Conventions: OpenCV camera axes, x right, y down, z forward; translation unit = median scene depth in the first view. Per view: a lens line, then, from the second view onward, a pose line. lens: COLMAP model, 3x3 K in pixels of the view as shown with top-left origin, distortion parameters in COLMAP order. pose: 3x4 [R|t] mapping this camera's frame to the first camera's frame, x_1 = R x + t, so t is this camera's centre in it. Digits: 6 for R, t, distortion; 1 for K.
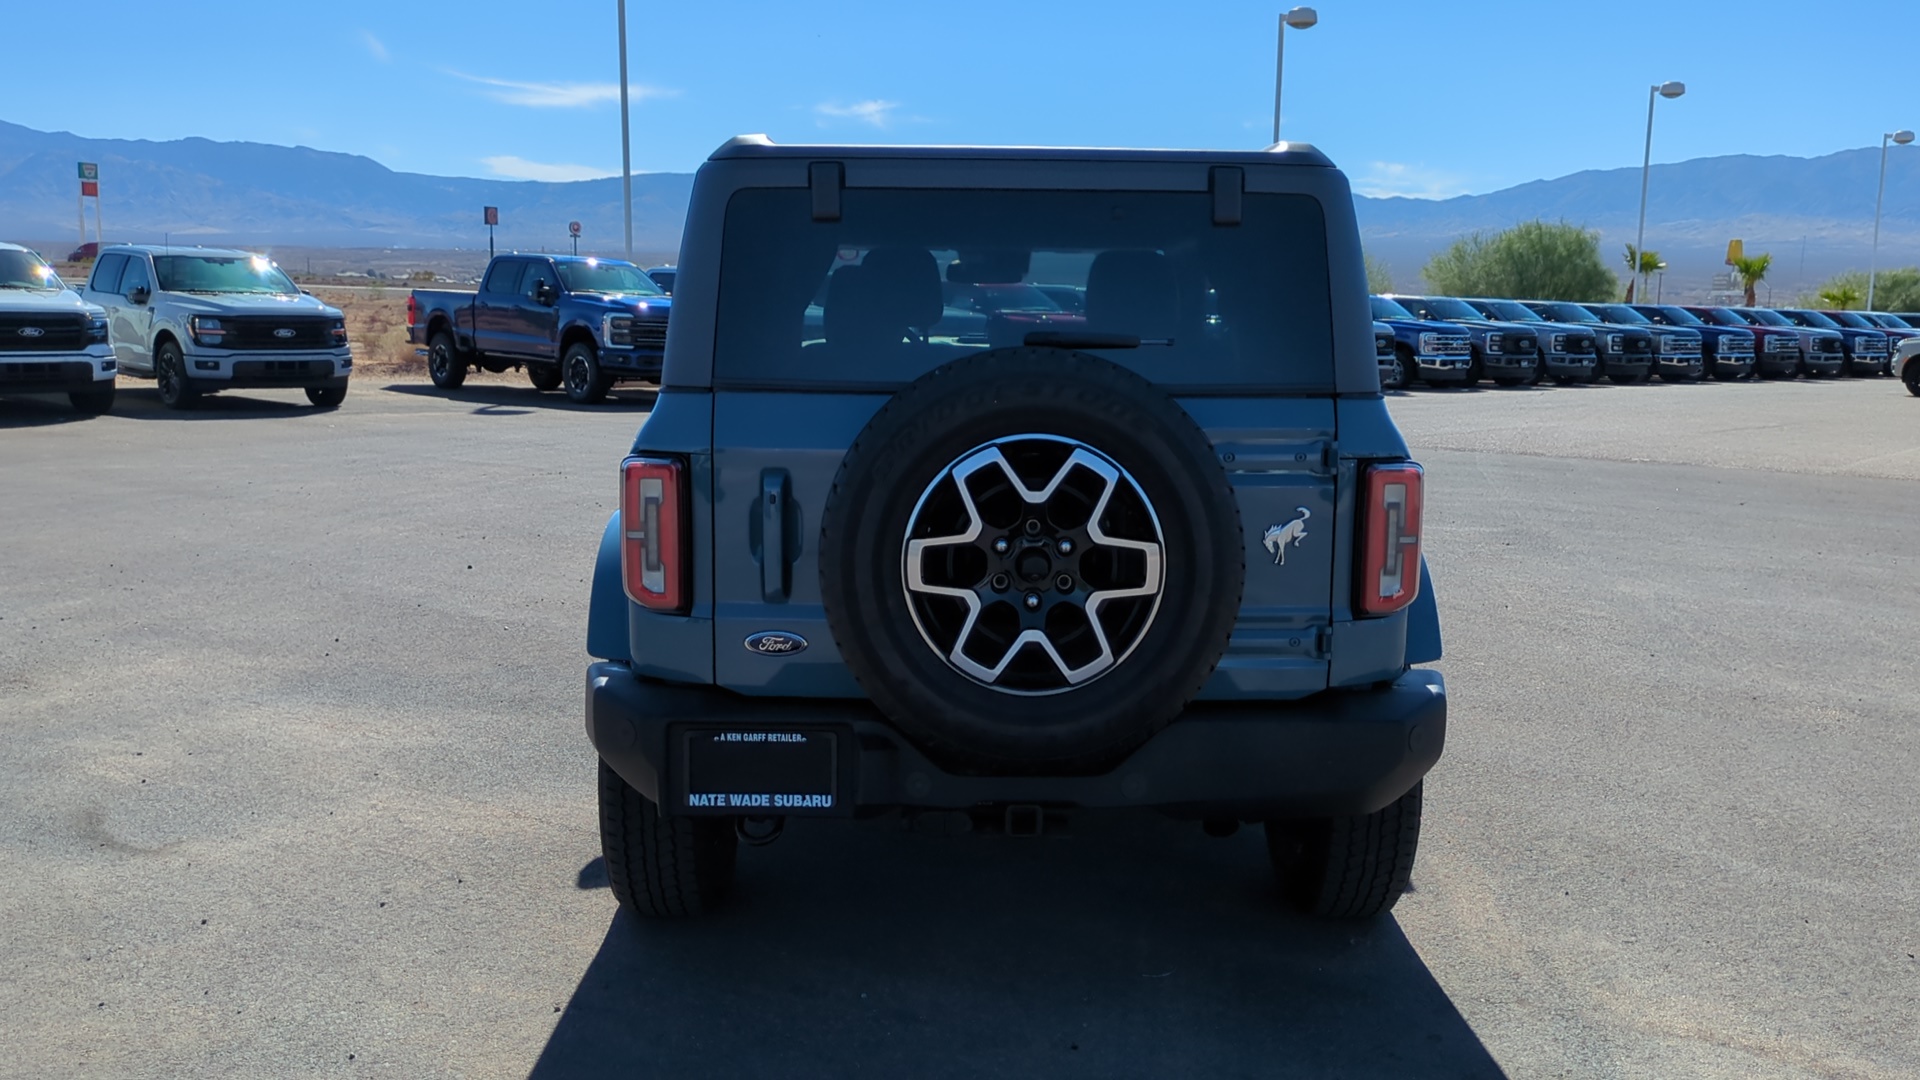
lens RADIAL K [[1647.5, 0, 960.0], [0, 1647.5, 540.0], [0, 0, 1]] dist [0.097622, -0.131521]
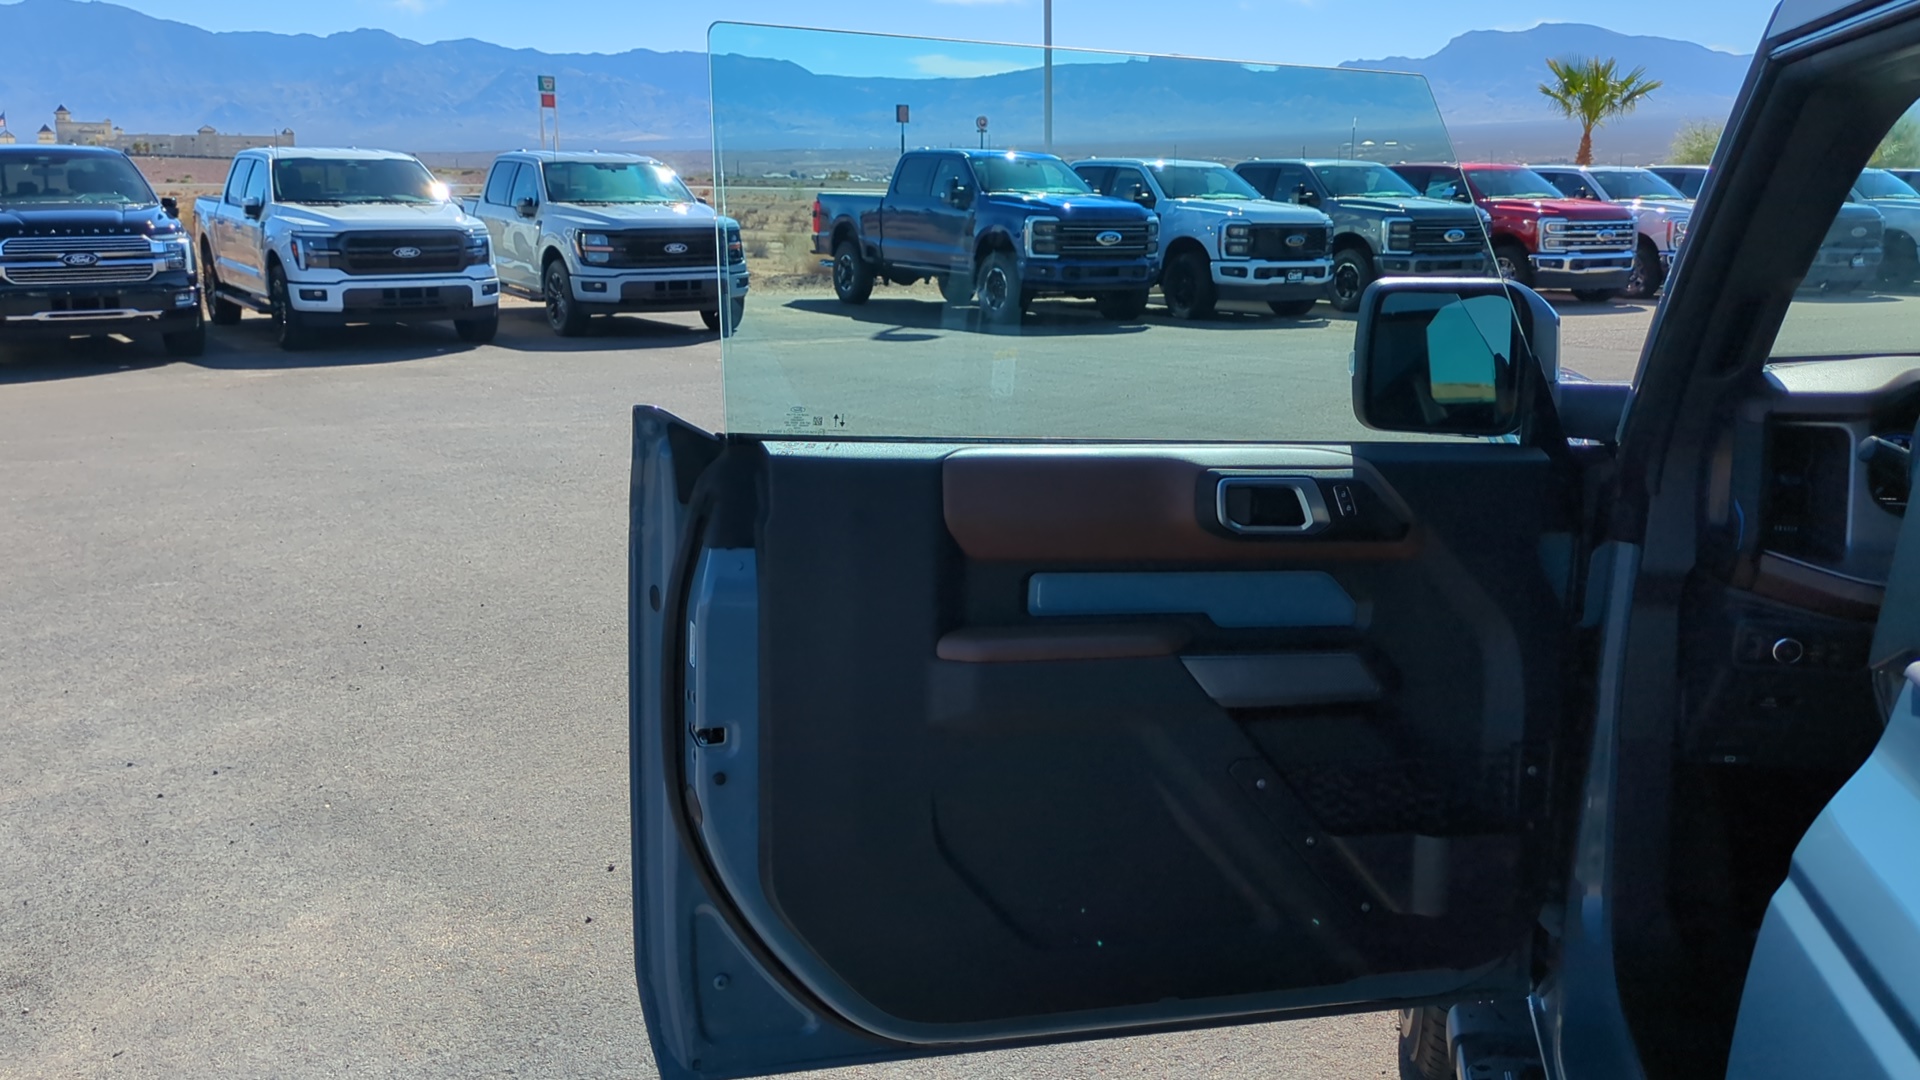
lens RADIAL K [[1647.5, 0, 960.0], [0, 1647.5, 540.0], [0, 0, 1]] dist [0.097622, -0.131521]
pose [[0.971710, 0.029250, -0.234359, -0.043358], [-0.014253, 0.997755, 0.065431, -0.026166], [0.235747, -0.060239, 0.969946, 0.156267]]
